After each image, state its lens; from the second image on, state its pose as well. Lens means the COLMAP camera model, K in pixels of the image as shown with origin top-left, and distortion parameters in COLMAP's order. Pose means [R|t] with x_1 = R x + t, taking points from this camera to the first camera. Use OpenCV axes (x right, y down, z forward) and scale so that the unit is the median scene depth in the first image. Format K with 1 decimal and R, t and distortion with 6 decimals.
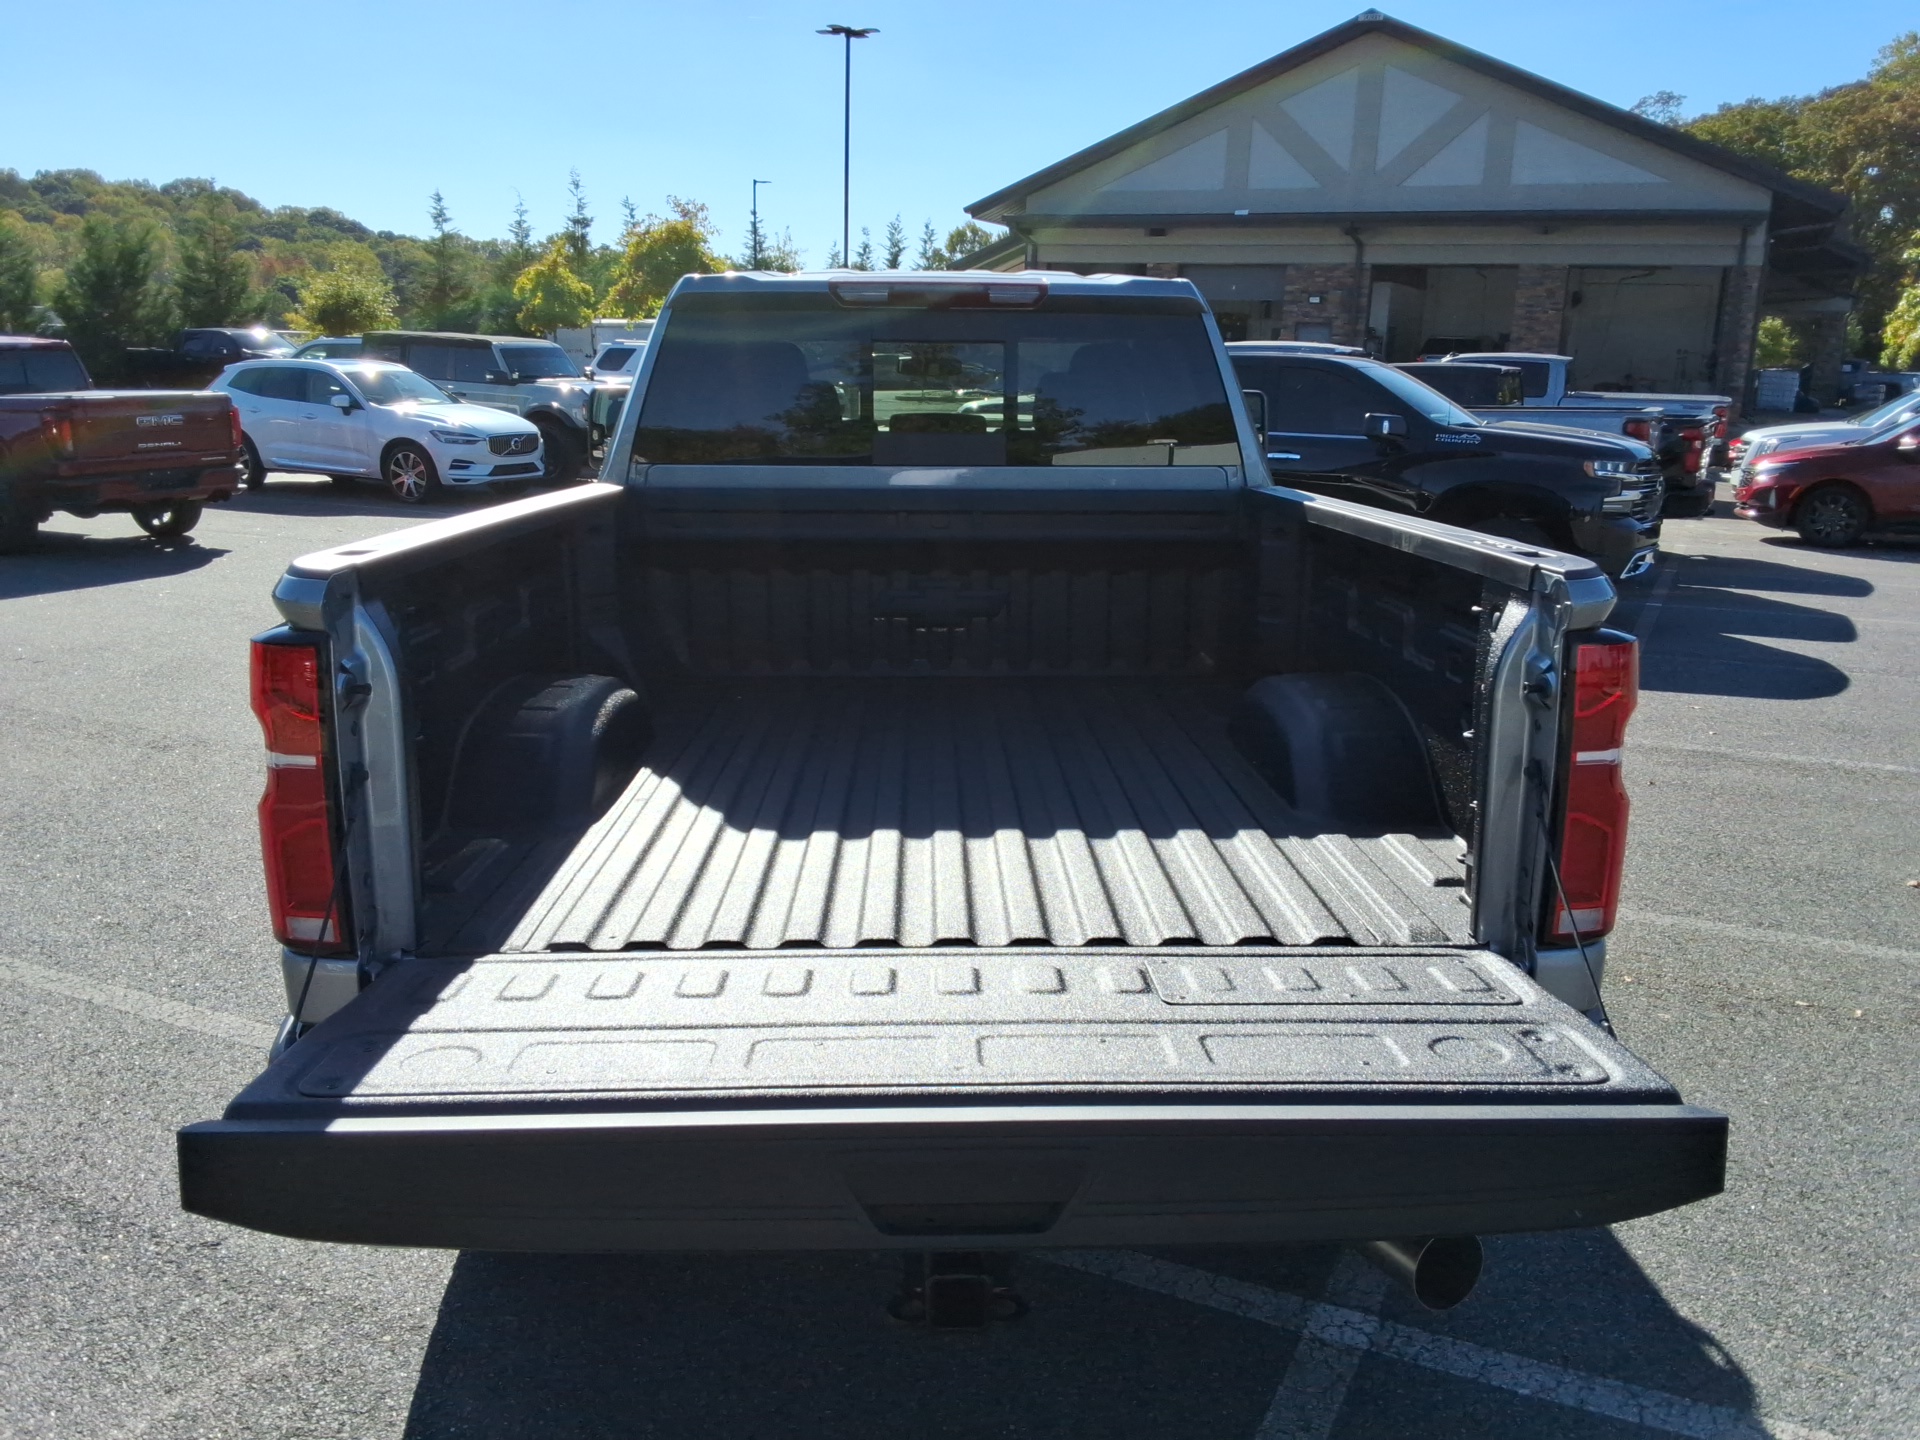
lens RADIAL K [[1542.1, 0, 980.2], [0, 1542.1, 711.6], [0, 0, 1]] dist [0.097135, -0.146225]
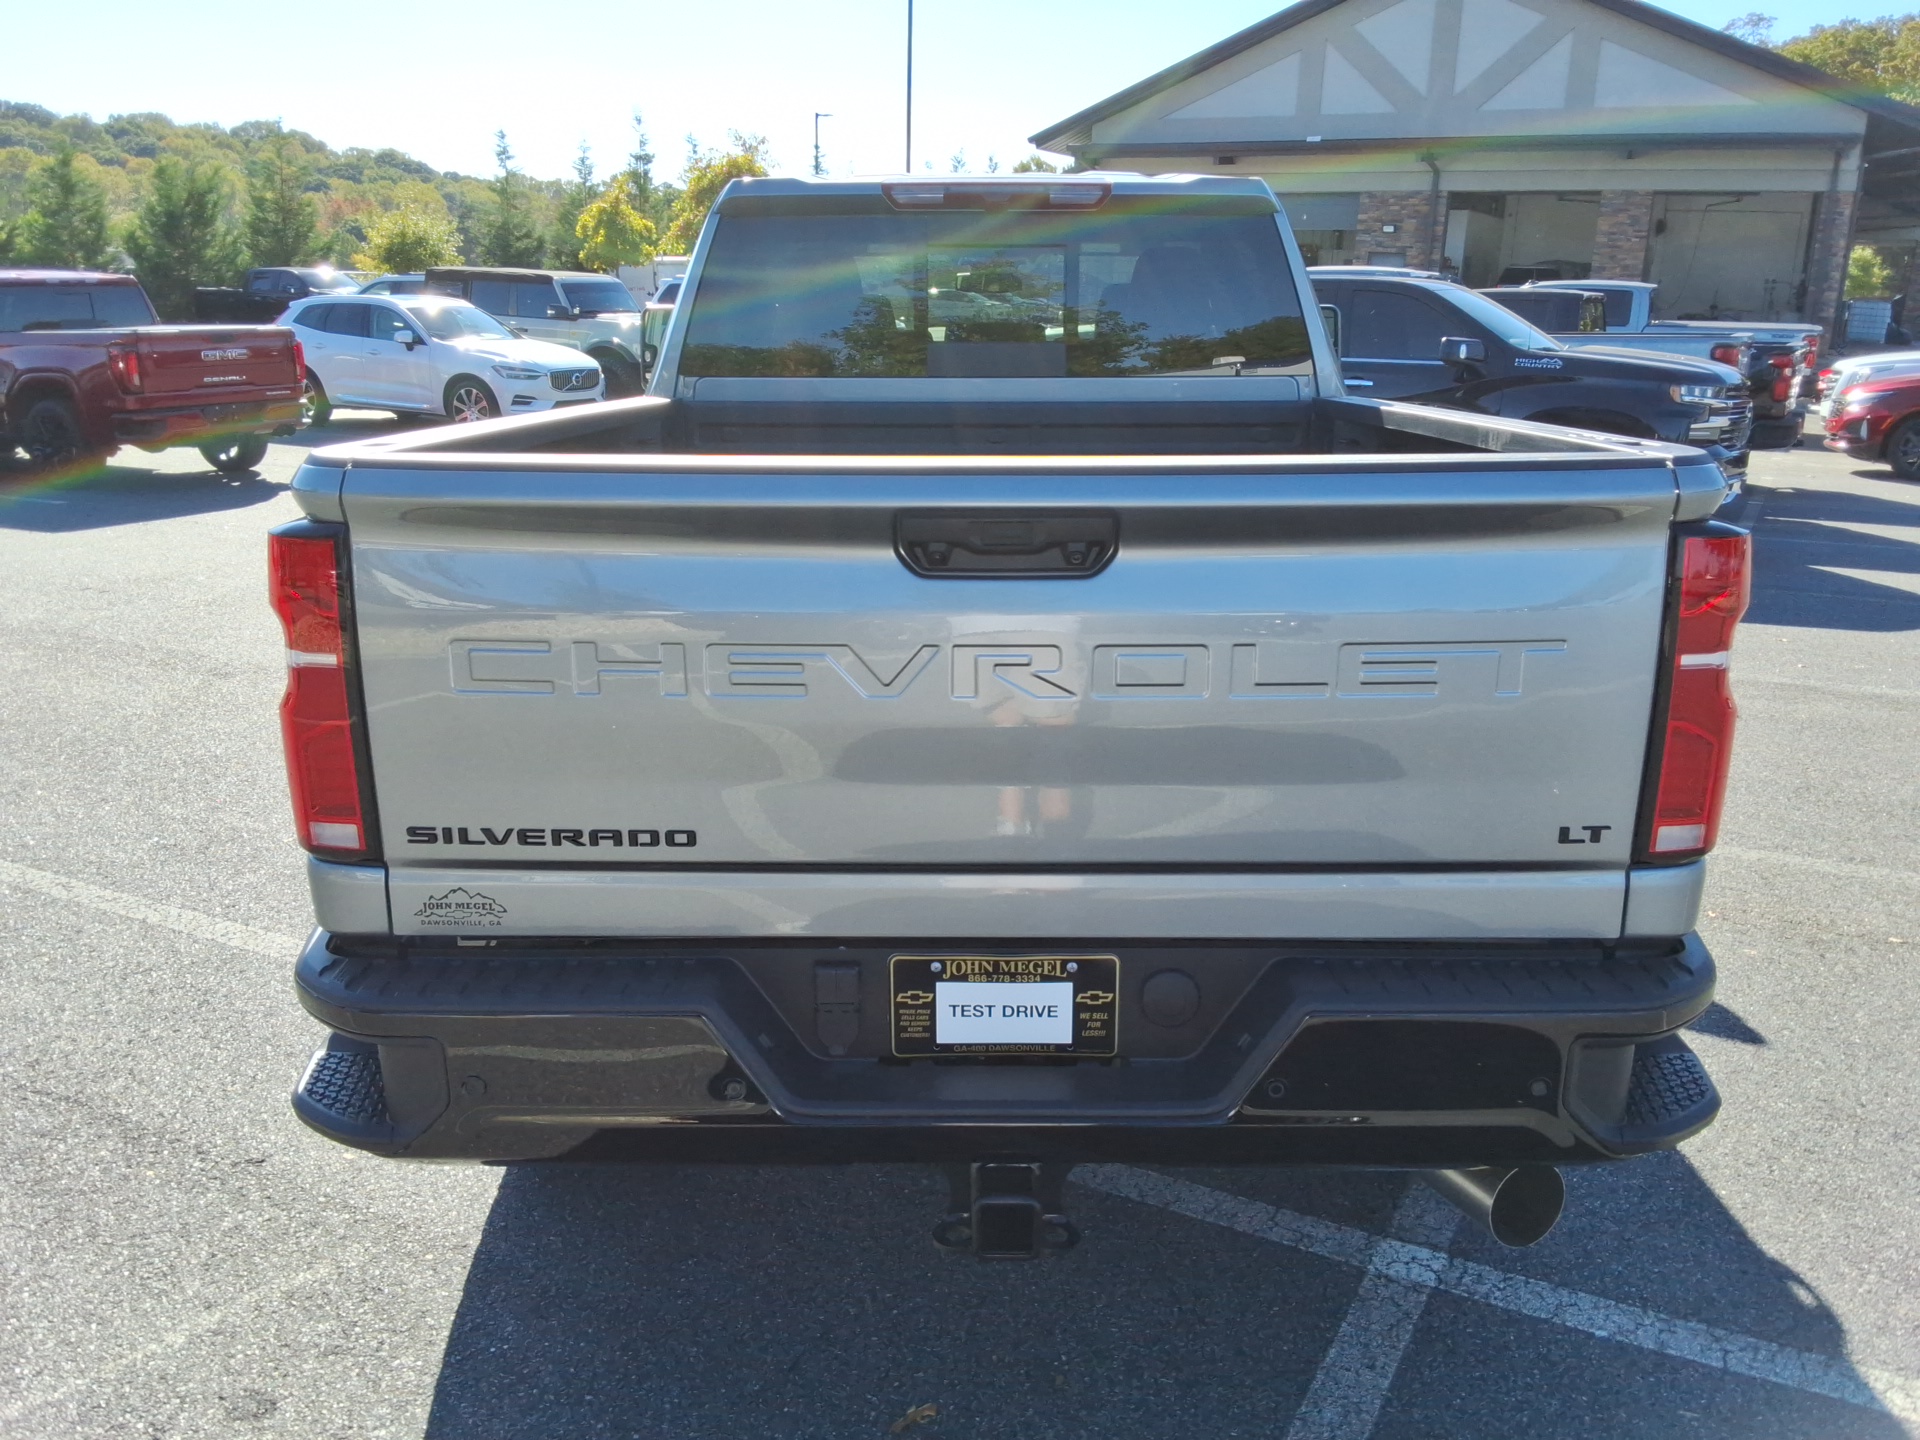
lens RADIAL K [[1541.2, 0, 983.5], [0, 1541.2, 722.9], [0, 0, 1]] dist [0.090198, -0.136830]
pose [[0.999264, 0.004601, -0.038091, 0.000966], [-0.002912, 0.999016, 0.044263, 0.004032], [0.038258, -0.044119, 0.998293, 0.009548]]
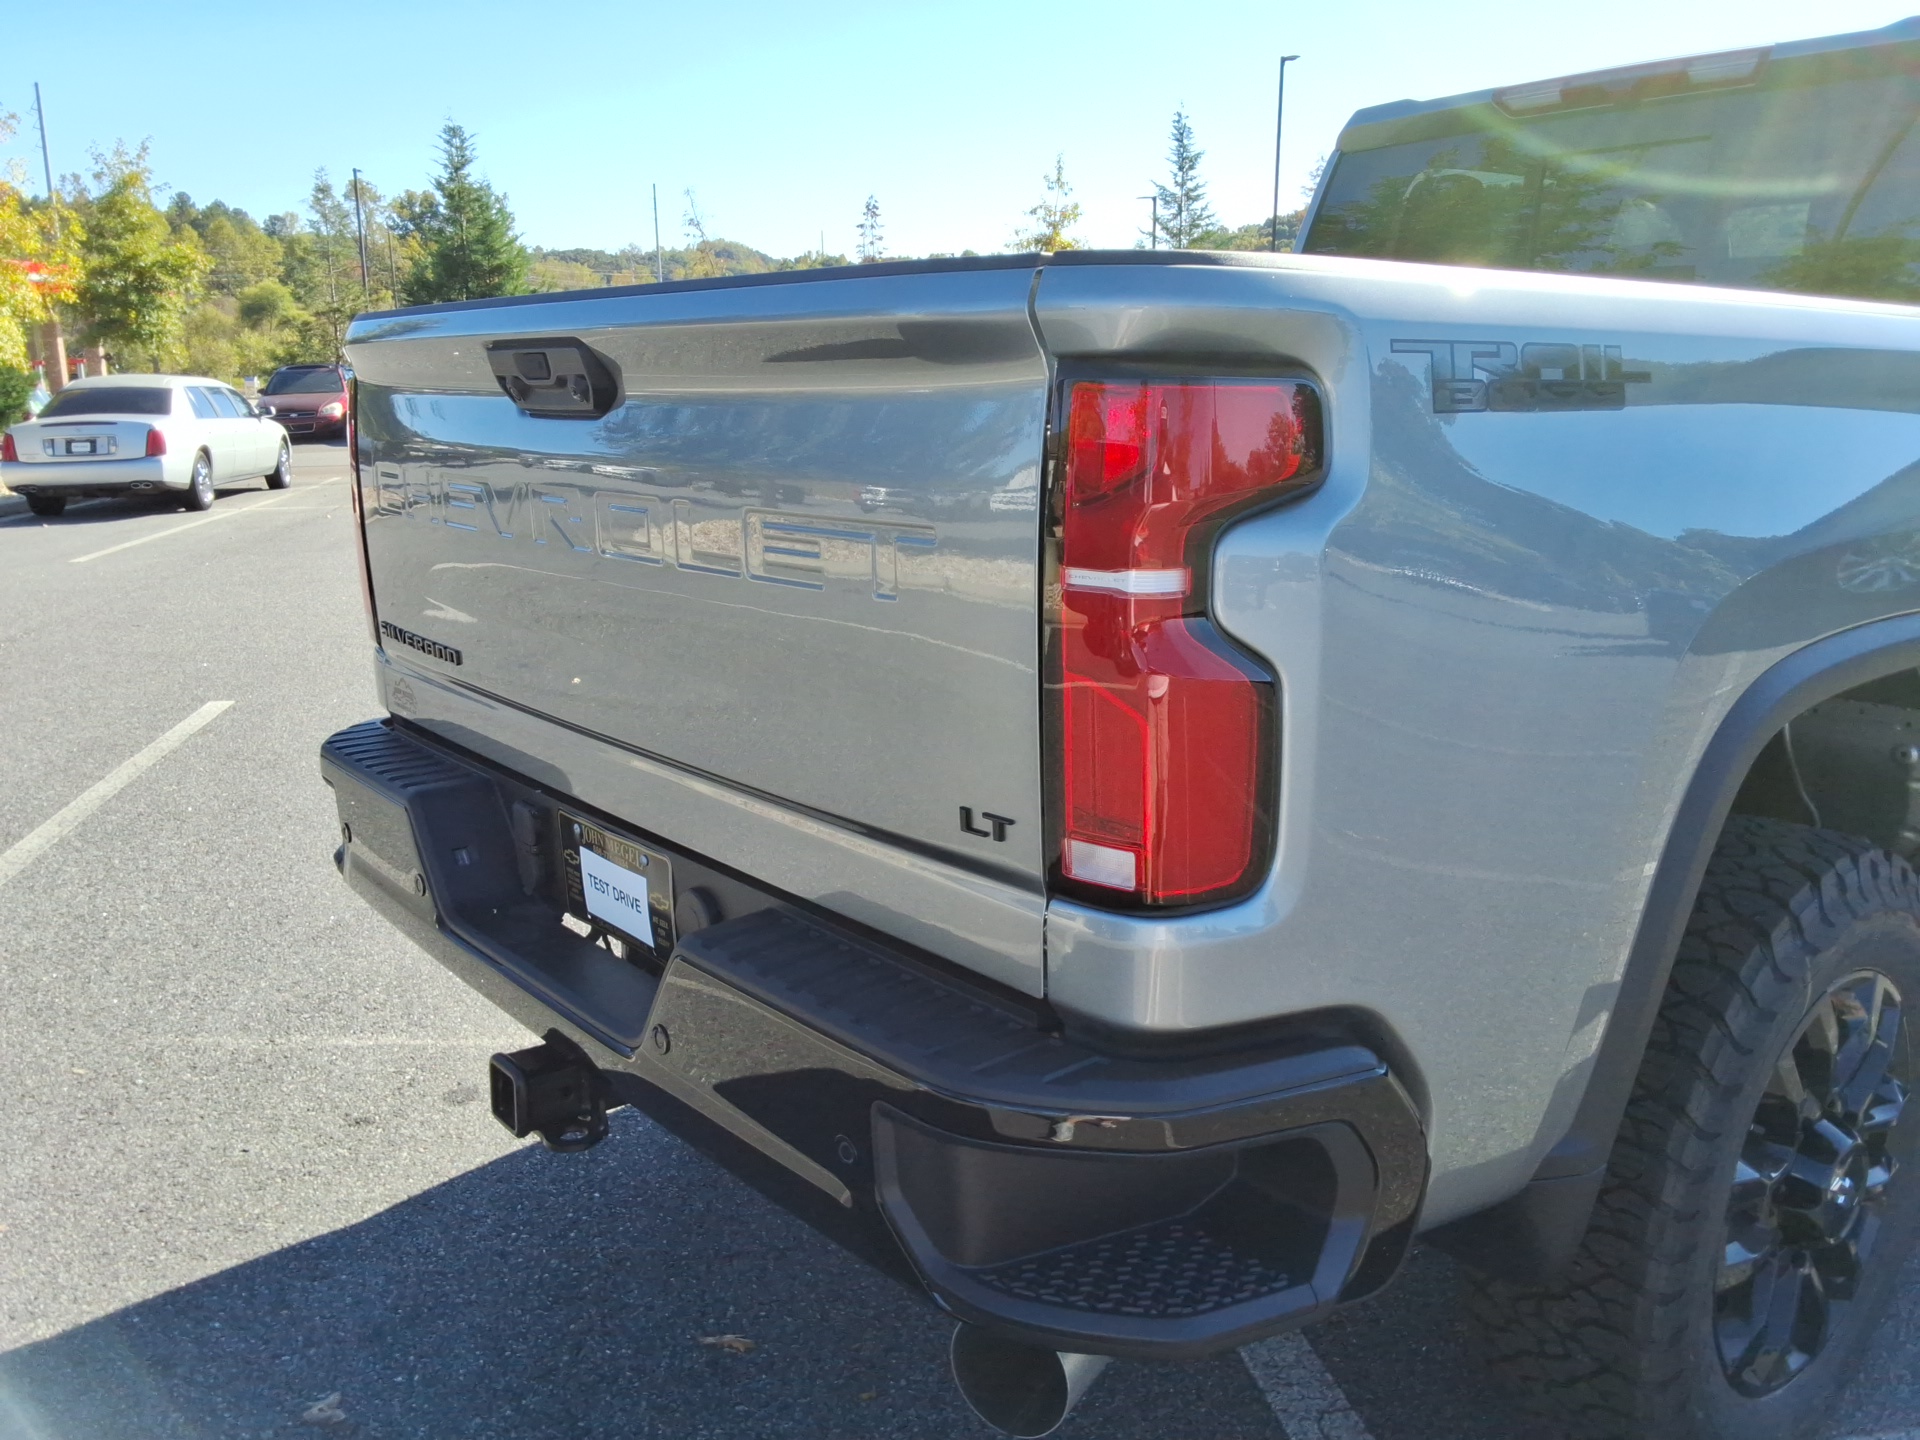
lens RADIAL K [[1542.1, 0, 980.2], [0, 1542.1, 711.6], [0, 0, 1]] dist [0.097135, -0.146225]
pose [[0.615241, 0.154694, -0.773013, 0.120250], [-0.156607, 0.984998, 0.072474, 0.006289], [0.772628, 0.076470, 0.630237, 0.088608]]
